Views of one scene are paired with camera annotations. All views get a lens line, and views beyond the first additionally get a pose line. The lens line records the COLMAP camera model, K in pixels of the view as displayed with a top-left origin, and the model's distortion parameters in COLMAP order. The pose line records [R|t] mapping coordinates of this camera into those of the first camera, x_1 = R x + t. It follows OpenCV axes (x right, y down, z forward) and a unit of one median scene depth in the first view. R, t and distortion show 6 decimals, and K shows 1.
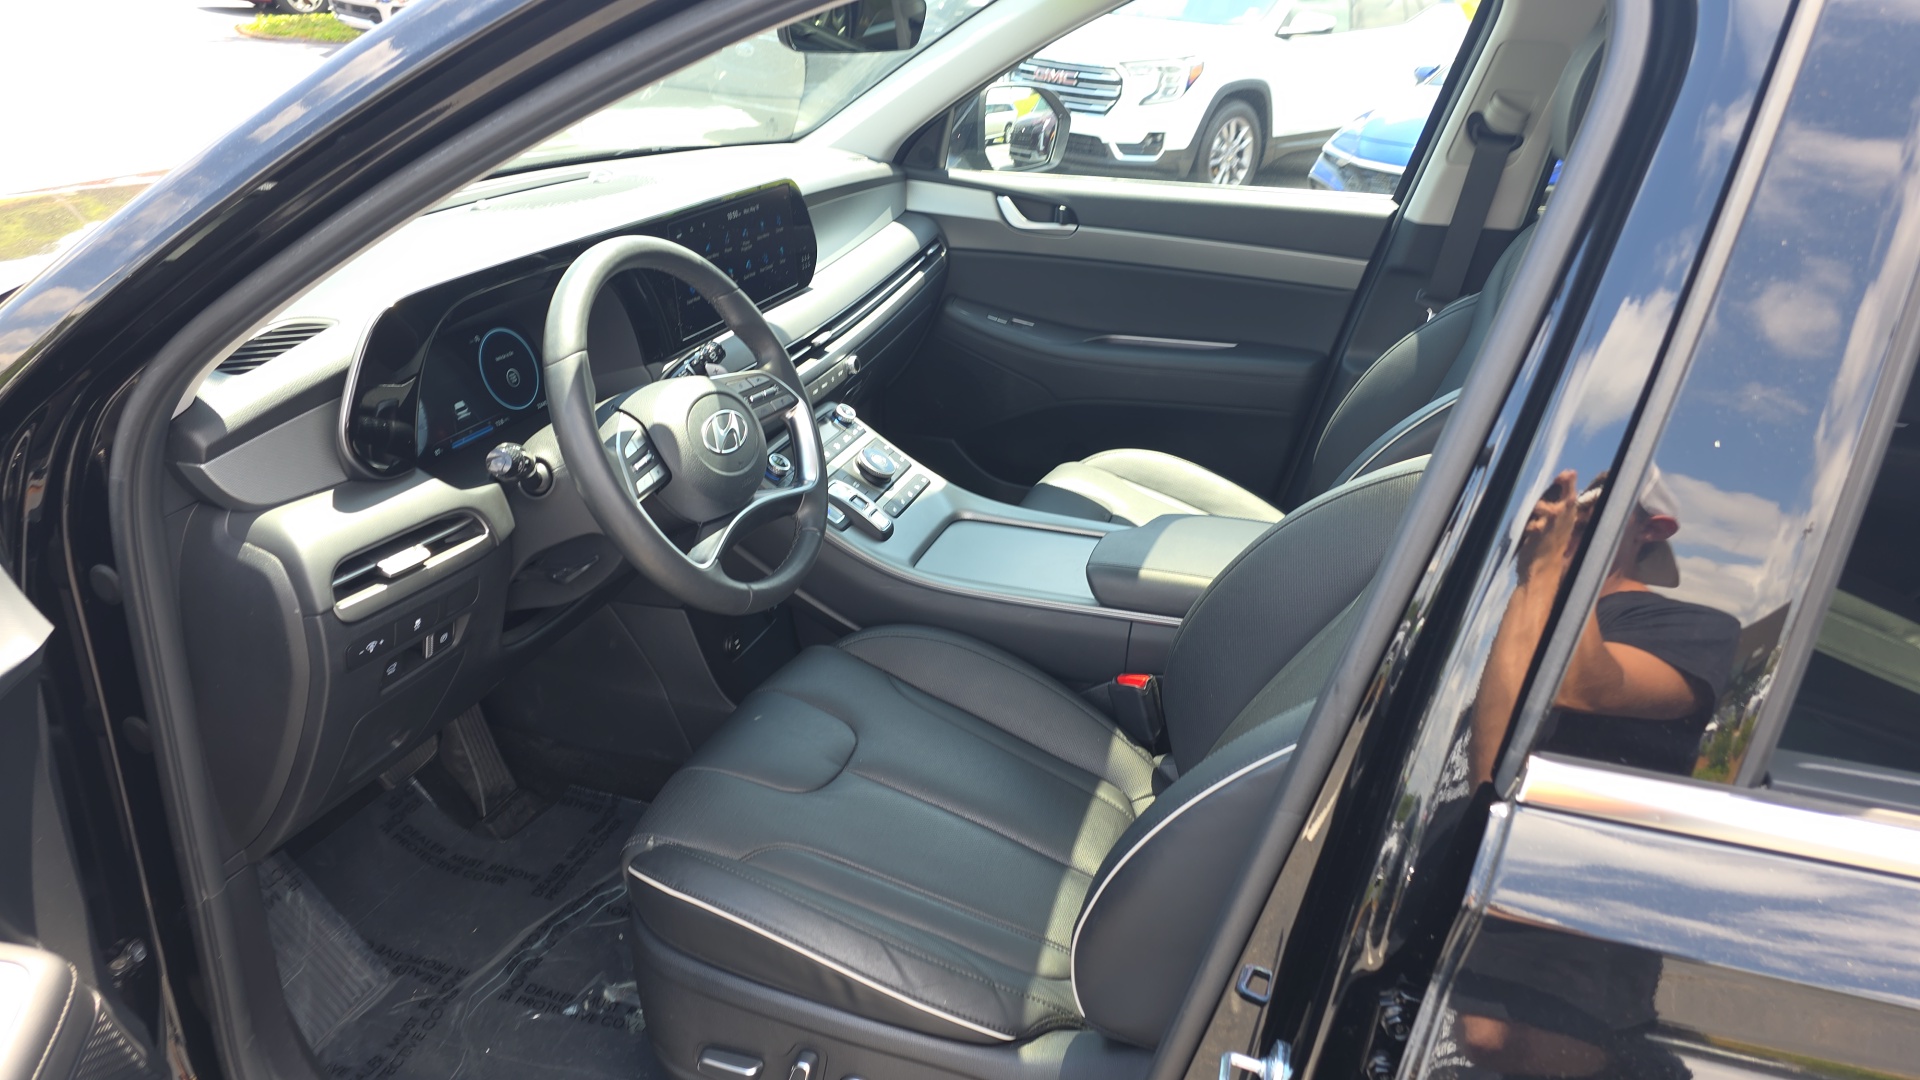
lens RADIAL K [[1289.7, 0, 953.8], [0, 1289.7, 573.8], [0, 0, 1]] dist [0.057207, -0.061224]
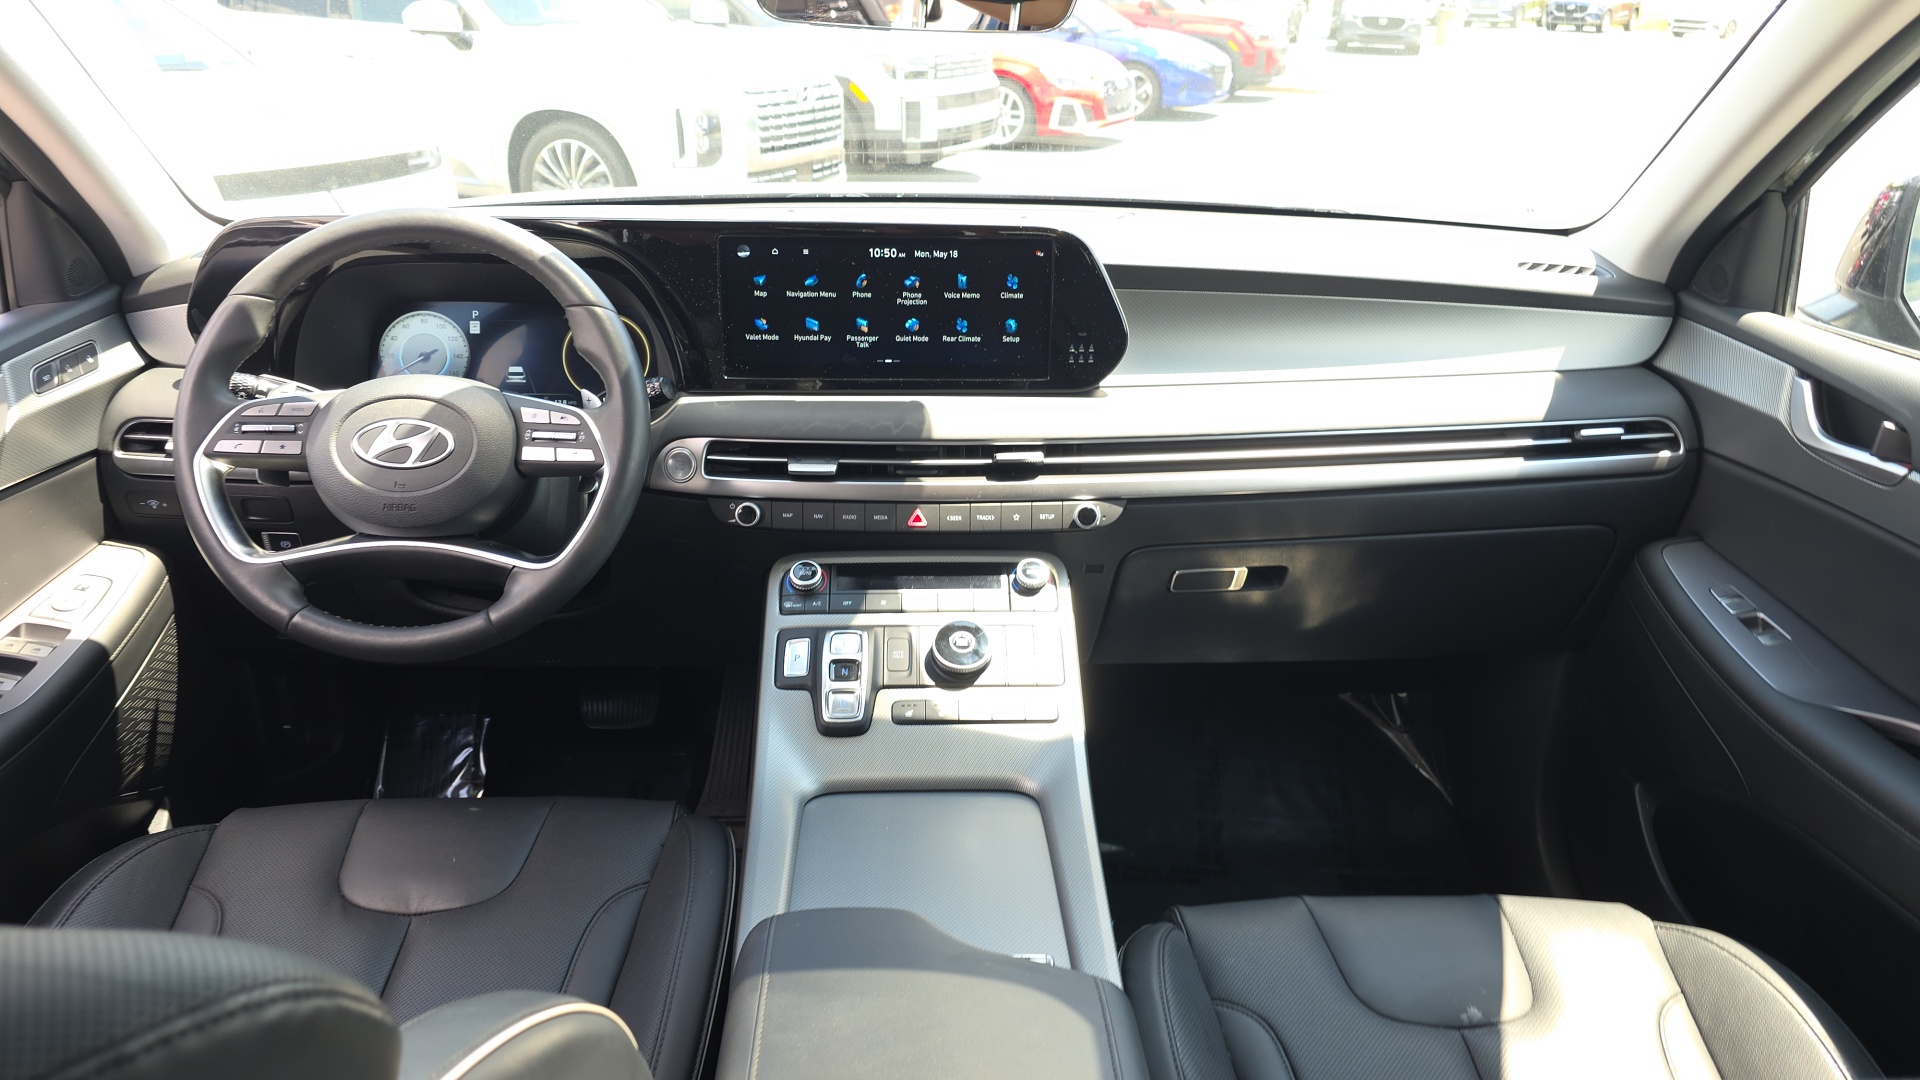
lens RADIAL K [[1289.7, 0, 953.3], [0, 1289.7, 514.4], [0, 0, 1]] dist [0.057207, -0.061224]
pose [[0.350173, 0.303055, -0.886305, 0.386431], [-0.409087, 0.900684, 0.146343, -0.185291], [0.842630, 0.311331, 0.439371, 0.524297]]
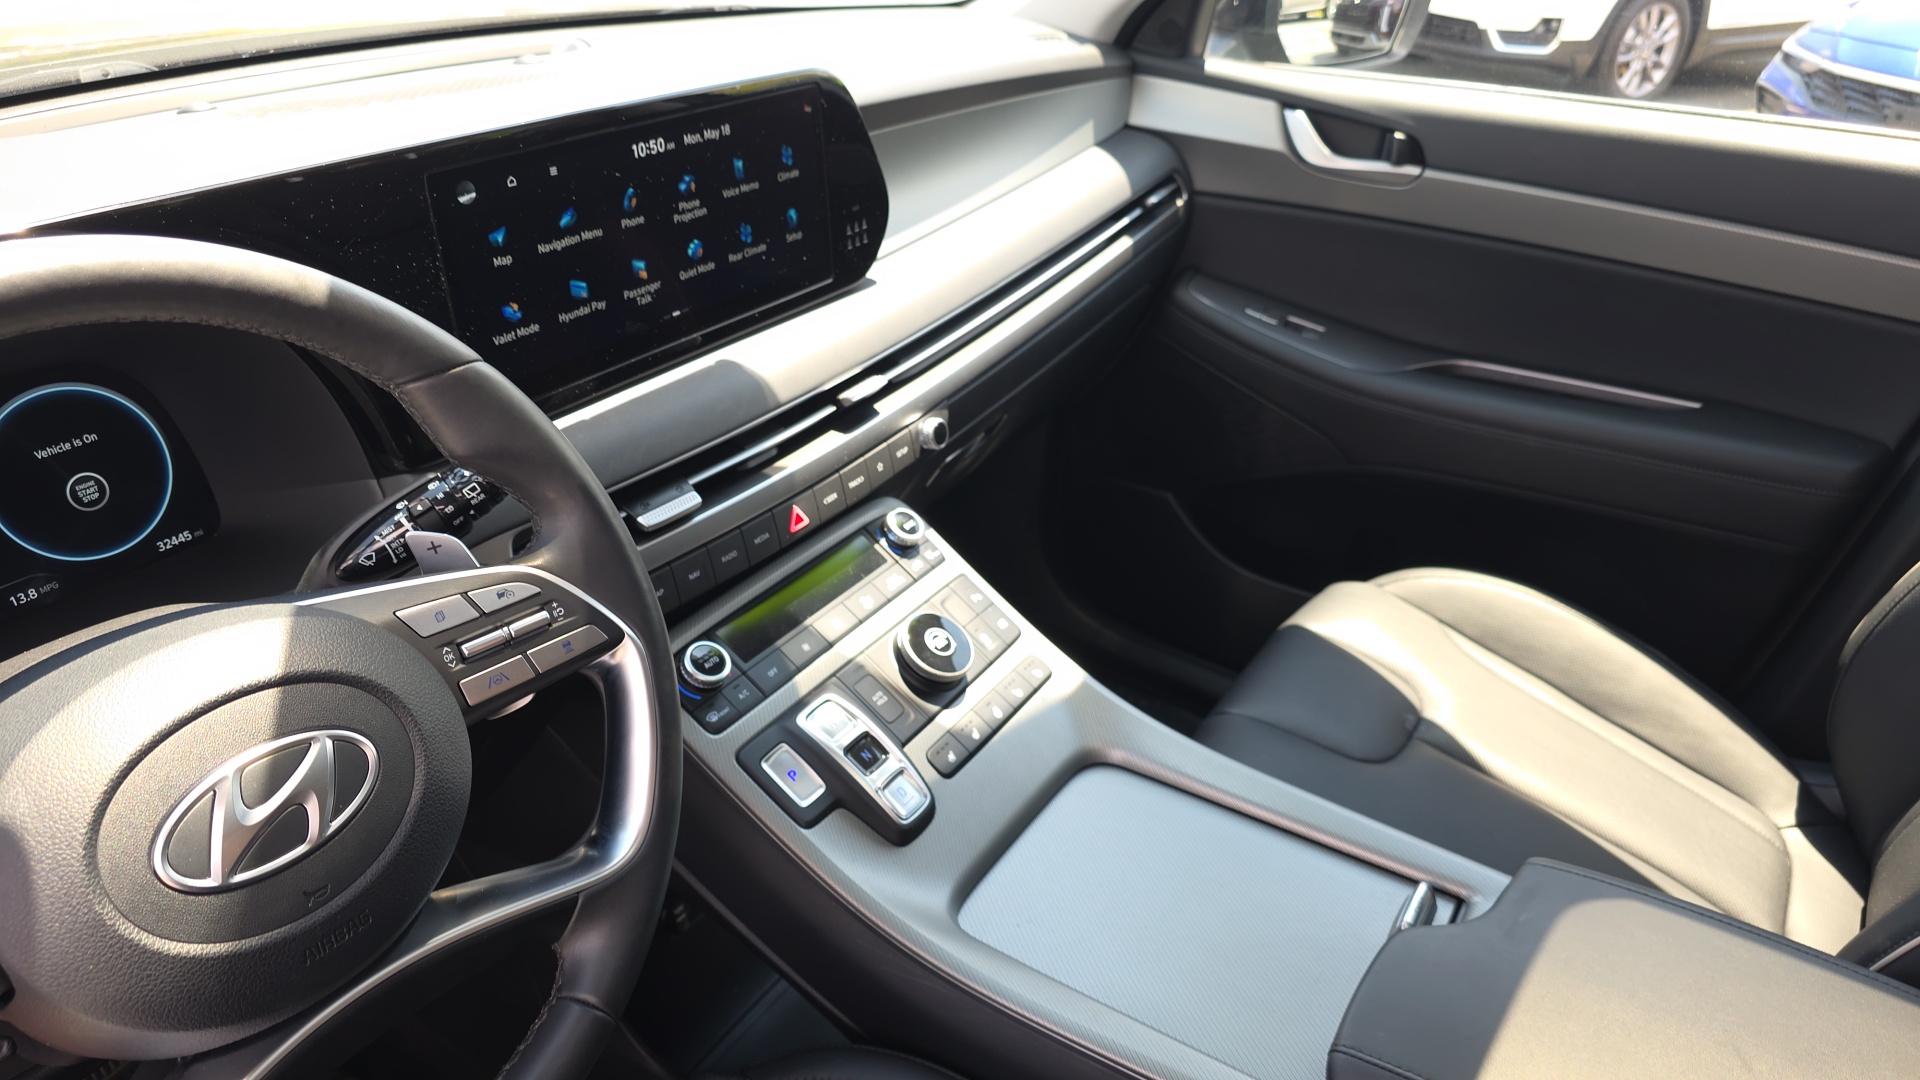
lens RADIAL K [[1289.7, 0, 918.1], [0, 1289.7, 542.3], [0, 0, 1]] dist [0.057207, -0.061224]
pose [[0.964176, 0.123350, -0.234839, 0.036273], [-0.109228, 0.991386, 0.072272, -0.124607], [0.241731, -0.044032, 0.969344, 0.390823]]
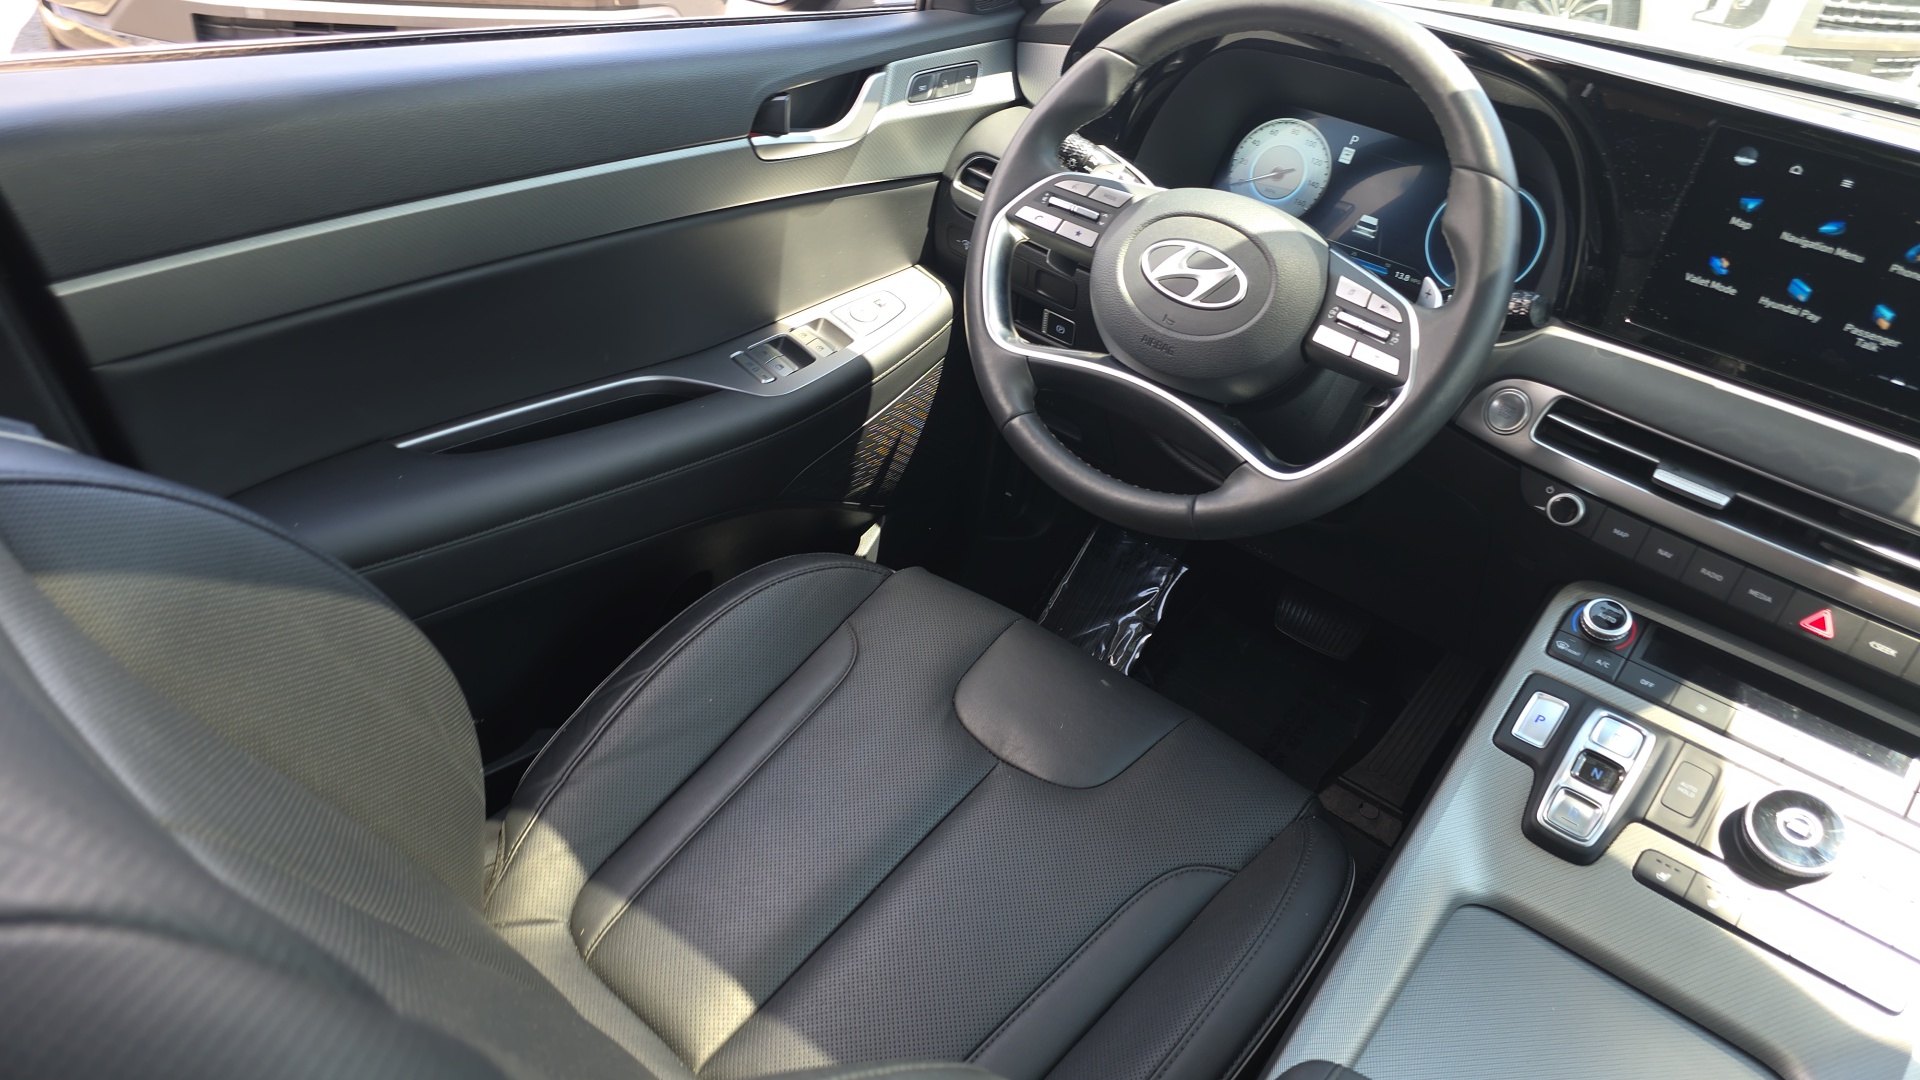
lens RADIAL K [[1289.7, 0, 930.2], [0, 1289.7, 540.9], [0, 0, 1]] dist [0.057207, -0.061224]
pose [[-0.349924, 0.434561, -0.829886, 0.282057], [-0.535258, 0.634289, 0.557832, -0.182881], [0.768799, 0.639402, 0.010649, 0.541378]]
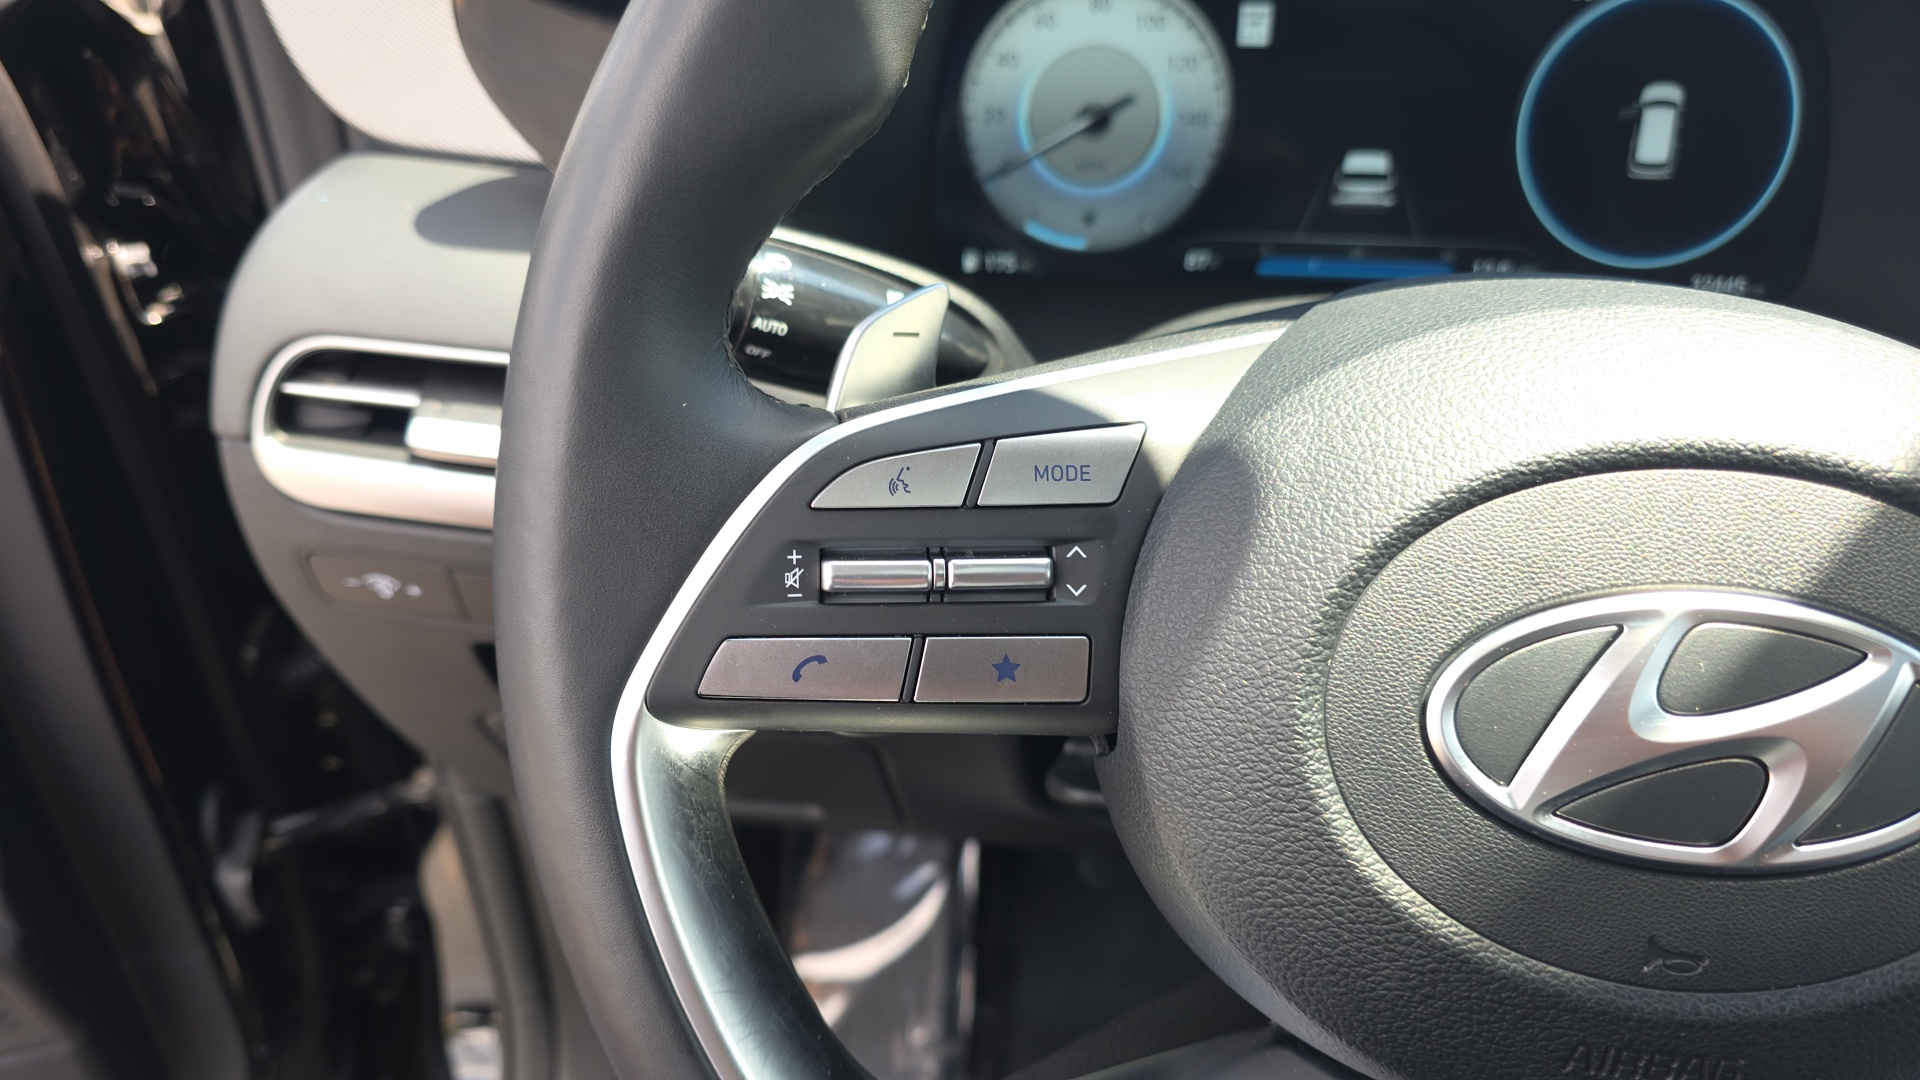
lens RADIAL K [[1289.7, 0, 936.8], [0, 1289.7, 559.2], [0, 0, 1]] dist [0.057207, -0.061224]
pose [[0.230630, 0.533636, -0.813660, -0.047013], [-0.415899, 0.810032, 0.413371, -0.083800], [0.879680, 0.243065, 0.408757, 0.474857]]
